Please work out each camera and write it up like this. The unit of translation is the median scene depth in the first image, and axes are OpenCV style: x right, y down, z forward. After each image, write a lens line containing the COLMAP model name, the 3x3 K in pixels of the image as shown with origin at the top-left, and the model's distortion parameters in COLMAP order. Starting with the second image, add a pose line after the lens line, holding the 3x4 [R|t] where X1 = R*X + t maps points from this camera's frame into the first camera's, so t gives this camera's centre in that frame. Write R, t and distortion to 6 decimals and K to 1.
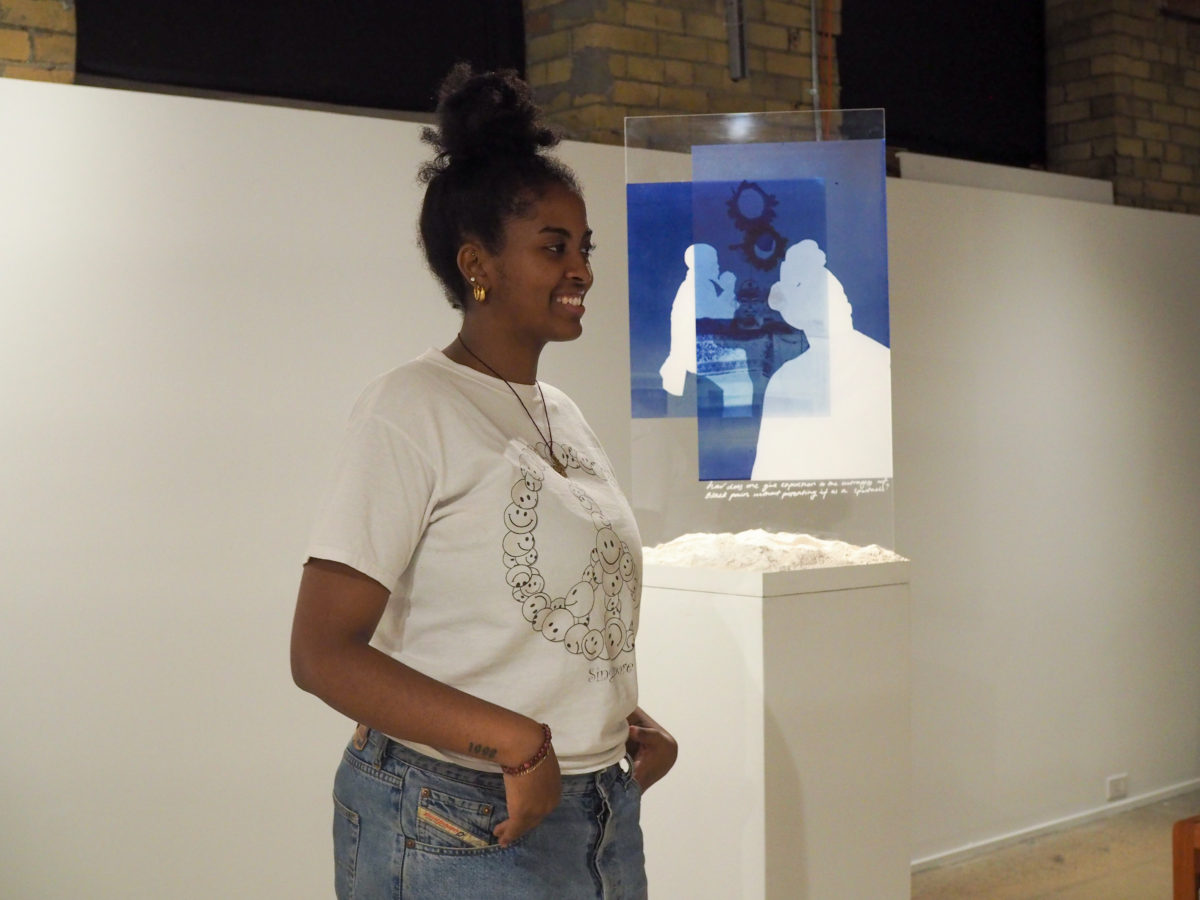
lens RADIAL K [[1718.4, 0, 609.3], [0, 1718.4, 451.5], [0, 0, 1]] dist [-0.084359, 0.000000]
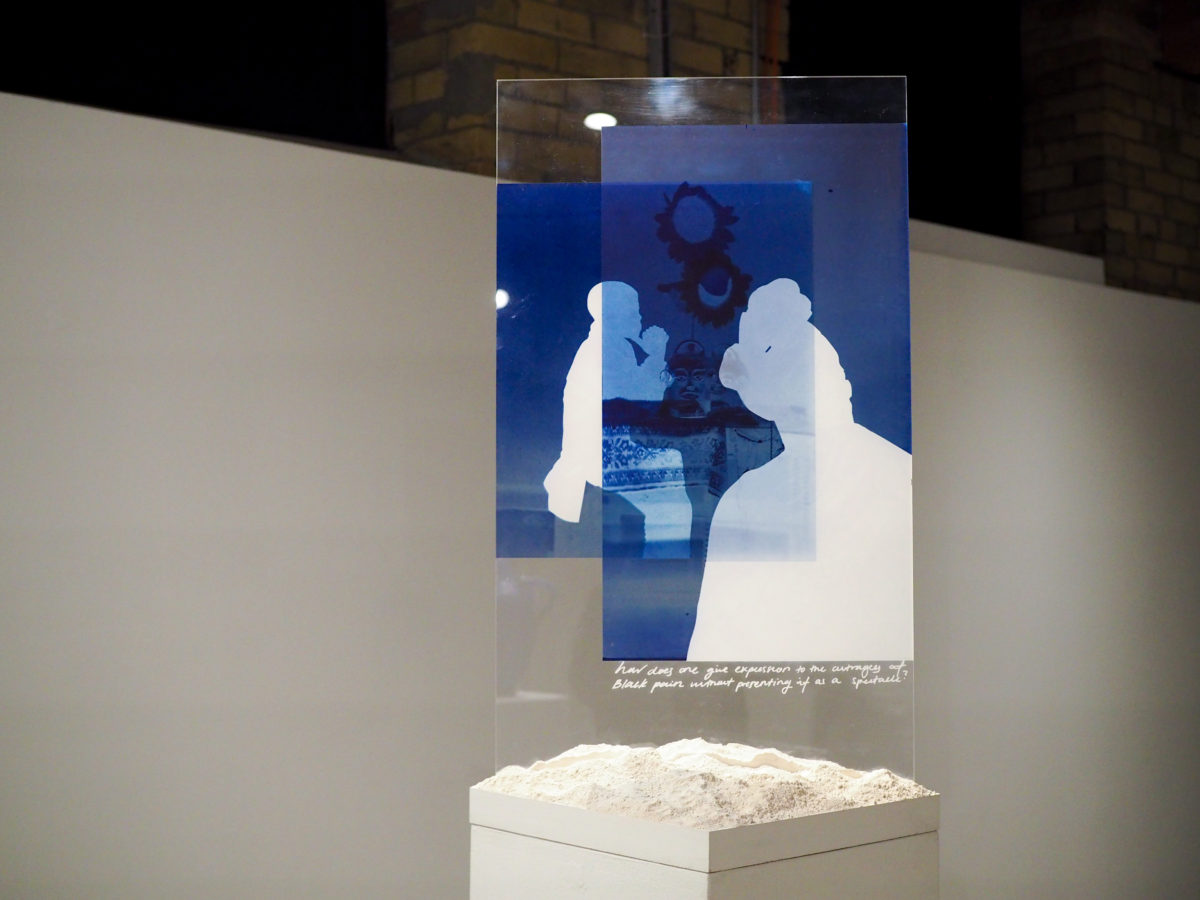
lens RADIAL K [[1718.4, 0, 602.7], [0, 1718.4, 448.2], [0, 0, 1]] dist [-0.084359, 0.000000]
pose [[0.998316, 0.022332, 0.053547, 0.017178], [-0.019029, 0.997930, -0.061429, -0.021324], [-0.054808, 0.060306, 0.996674, 0.377766]]
